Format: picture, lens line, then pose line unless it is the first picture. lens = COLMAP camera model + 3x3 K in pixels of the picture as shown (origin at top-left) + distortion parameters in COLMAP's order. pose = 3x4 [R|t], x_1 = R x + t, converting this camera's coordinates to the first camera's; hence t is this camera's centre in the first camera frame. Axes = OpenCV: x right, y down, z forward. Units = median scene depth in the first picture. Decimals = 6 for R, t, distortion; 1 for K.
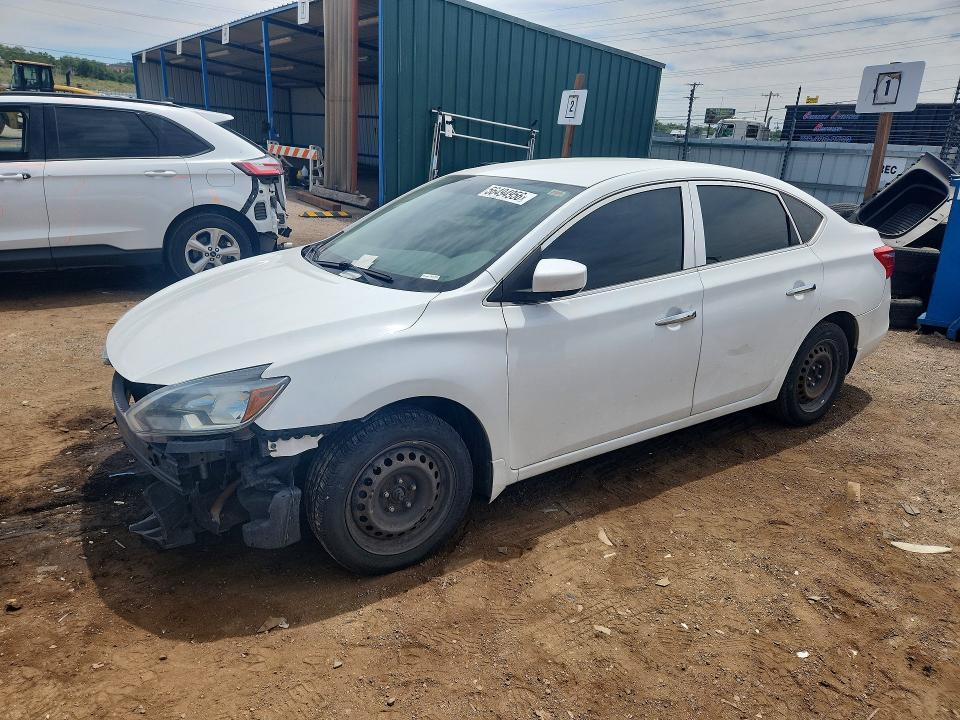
lens RADIAL K [[650.9, 0, 473.7], [0, 650.9, 360.4], [0, 0, 1]] dist [0.042604, -0.006272]
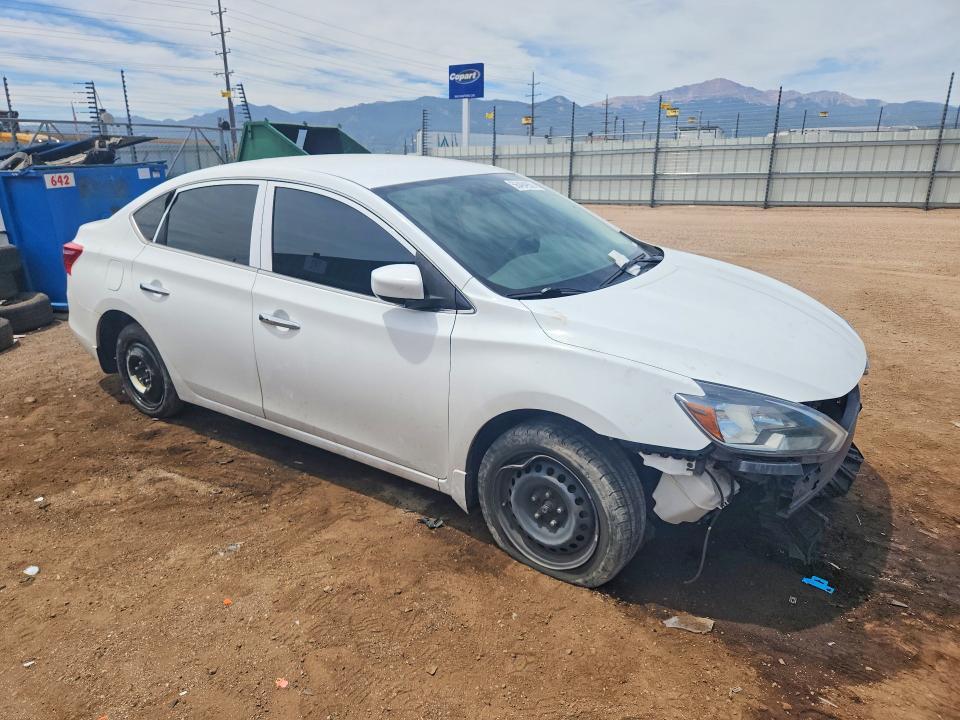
lens RADIAL K [[650.9, 0, 473.7], [0, 650.9, 360.4], [0, 0, 1]] dist [0.042604, -0.006272]
pose [[-0.375036, -0.294710, 0.878916, -0.985402], [0.292869, 0.861891, 0.413970, -0.481710], [-0.879531, 0.412661, -0.236929, 1.430935]]
